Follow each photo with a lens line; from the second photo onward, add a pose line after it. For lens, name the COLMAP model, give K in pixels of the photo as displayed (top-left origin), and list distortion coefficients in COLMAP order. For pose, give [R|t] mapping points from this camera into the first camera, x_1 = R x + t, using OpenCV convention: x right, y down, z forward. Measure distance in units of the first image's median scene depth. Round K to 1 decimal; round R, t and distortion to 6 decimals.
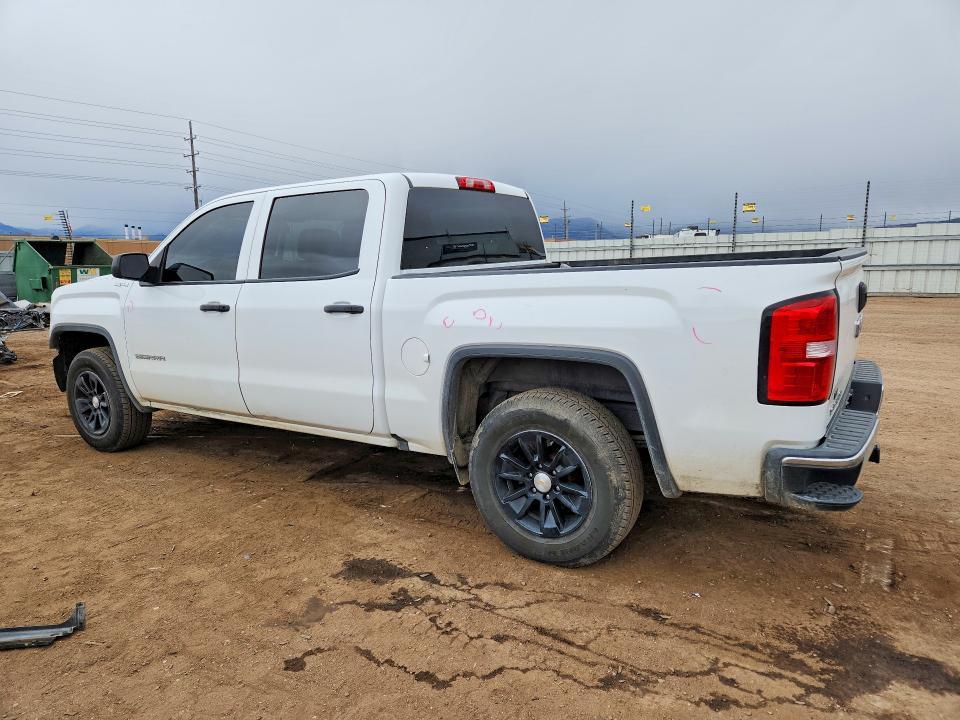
lens RADIAL K [[685.3, 0, 421.6], [0, 685.3, 362.7], [0, 0, 1]] dist [-0.024756, 0.001768]
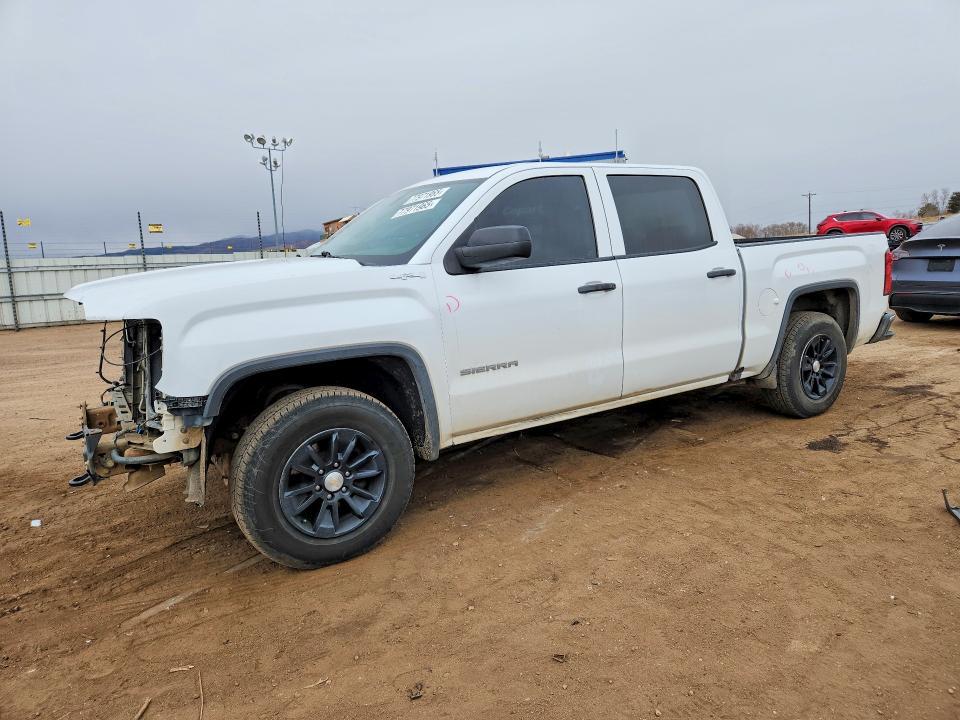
lens RADIAL K [[753.3, 0, 480.0], [0, 753.3, 360.0], [0, 0, 1]] dist [0.005691, 0.004106]
pose [[0.331557, -0.124556, 0.935177, -1.346344], [0.185937, 0.980432, 0.064661, -0.082371], [-0.924931, 0.152445, 0.348228, 0.833779]]
